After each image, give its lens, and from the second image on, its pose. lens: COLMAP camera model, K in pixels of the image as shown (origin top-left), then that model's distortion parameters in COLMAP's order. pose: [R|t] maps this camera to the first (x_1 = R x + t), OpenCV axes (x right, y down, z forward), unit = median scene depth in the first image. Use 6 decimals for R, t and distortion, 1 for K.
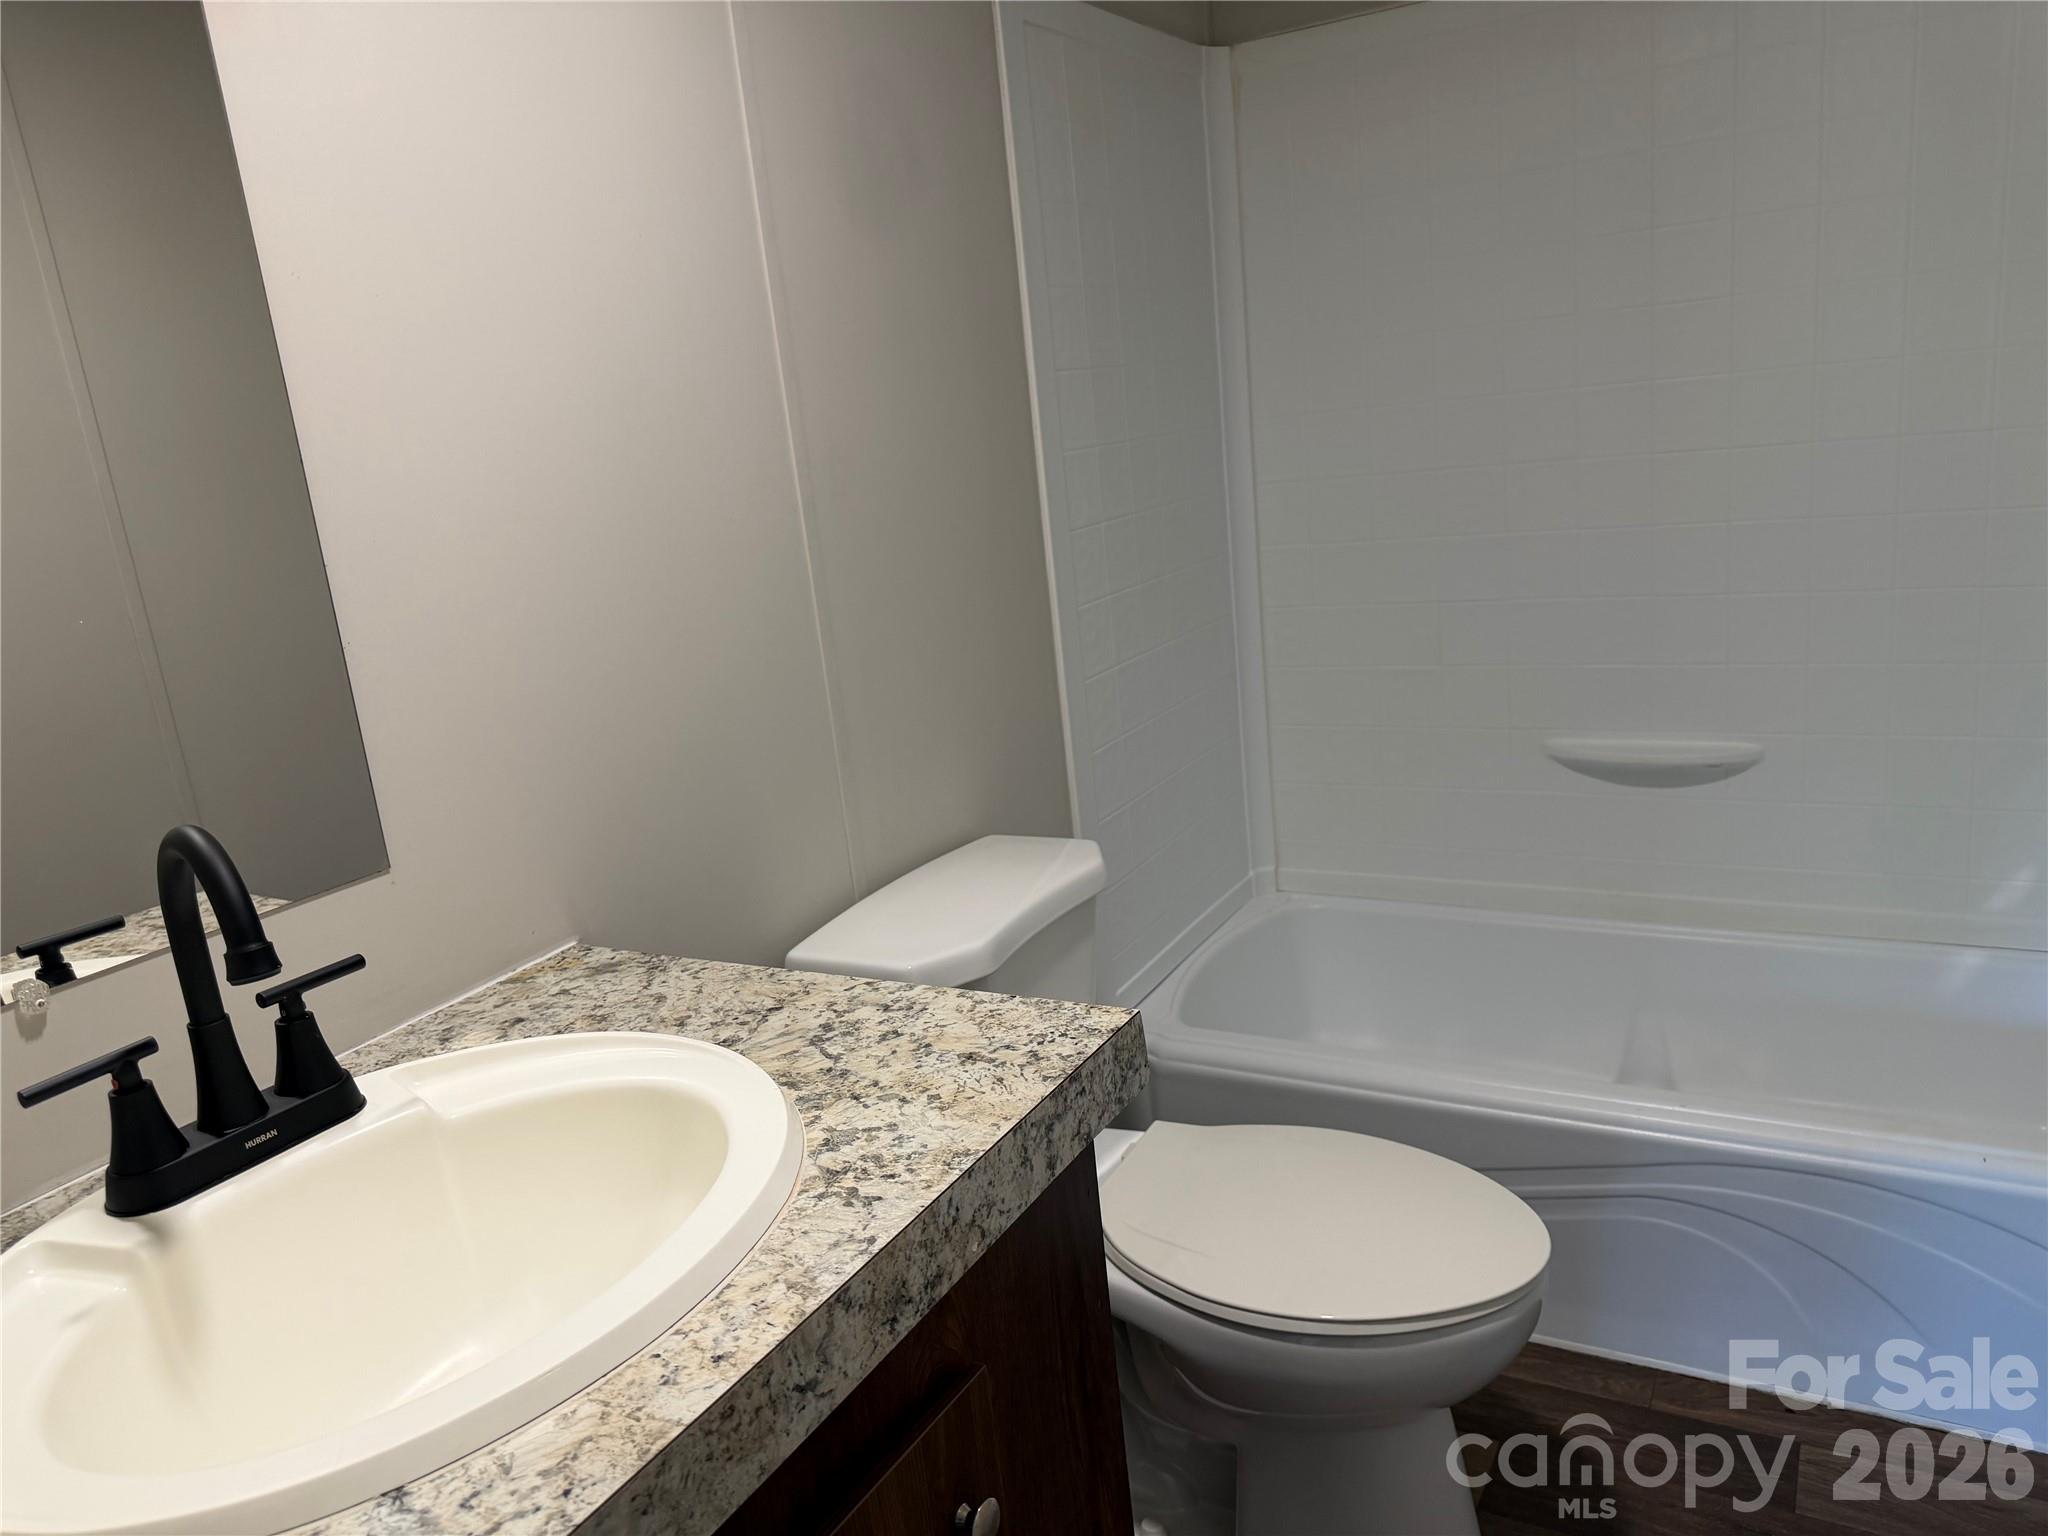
lens RADIAL K [[1450.1, 0, 1025.2], [0, 1450.1, 771.8], [0, 0, 1]] dist [0.034571, -0.031283]
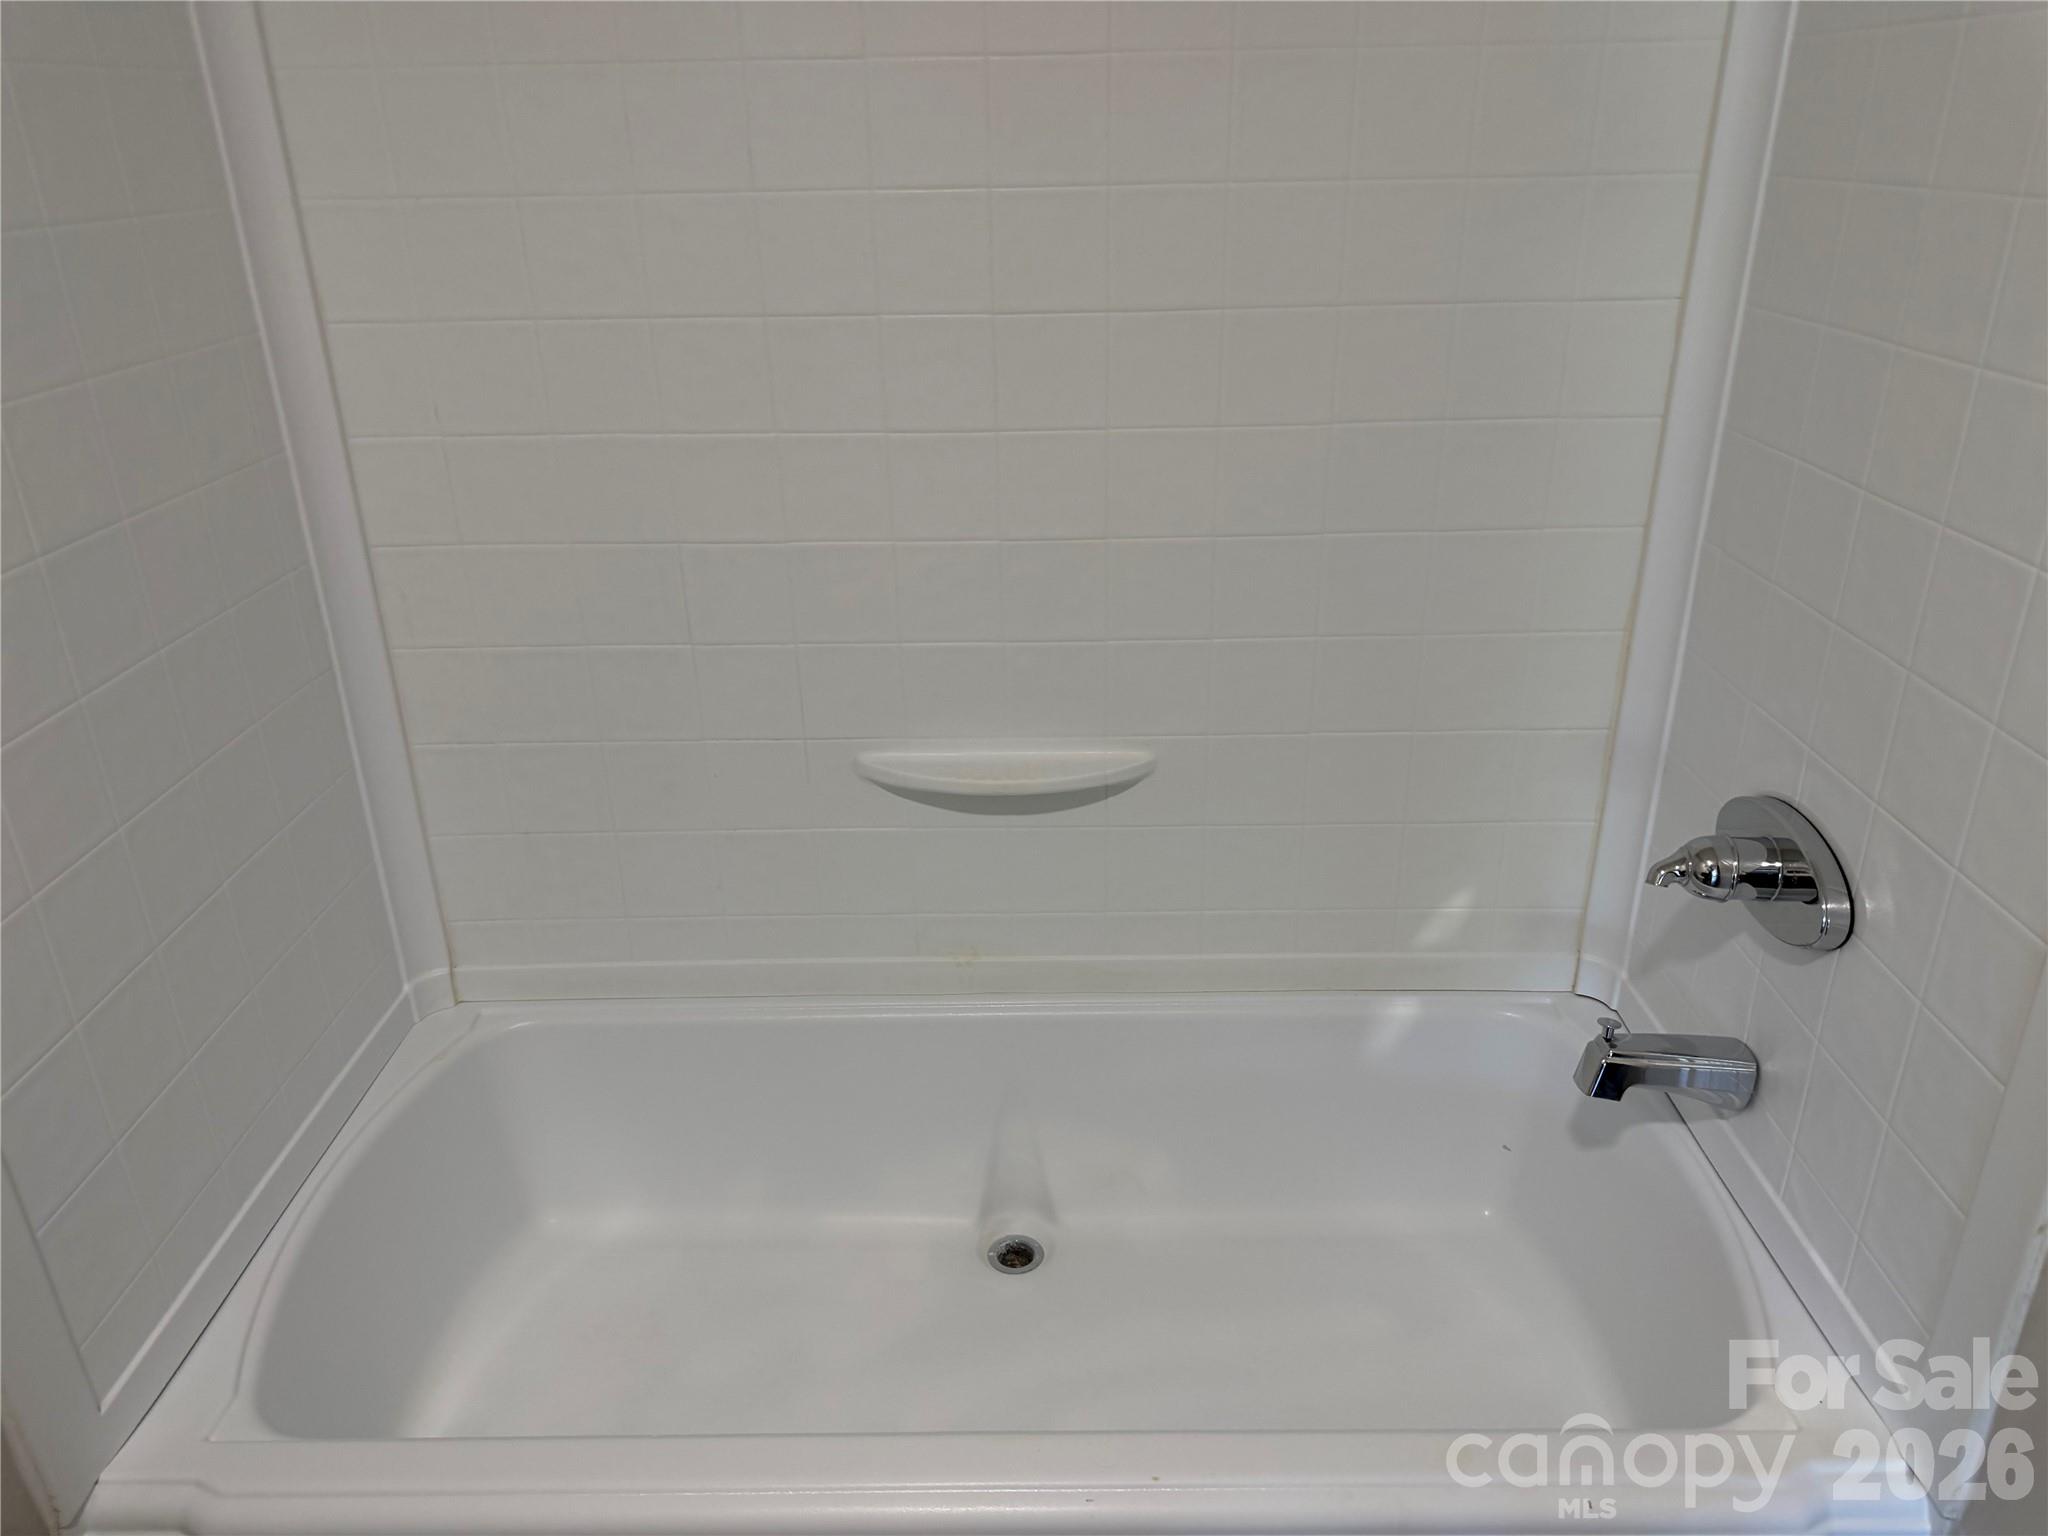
lens RADIAL K [[1450.1, 0, 1031.6], [0, 1450.1, 768.4], [0, 0, 1]] dist [0.034571, -0.031283]
pose [[0.871531, -0.126560, 0.473727, 0.109743], [0.057798, 0.985897, 0.157058, -0.103945], [-0.486923, -0.109501, 0.866554, 0.369212]]
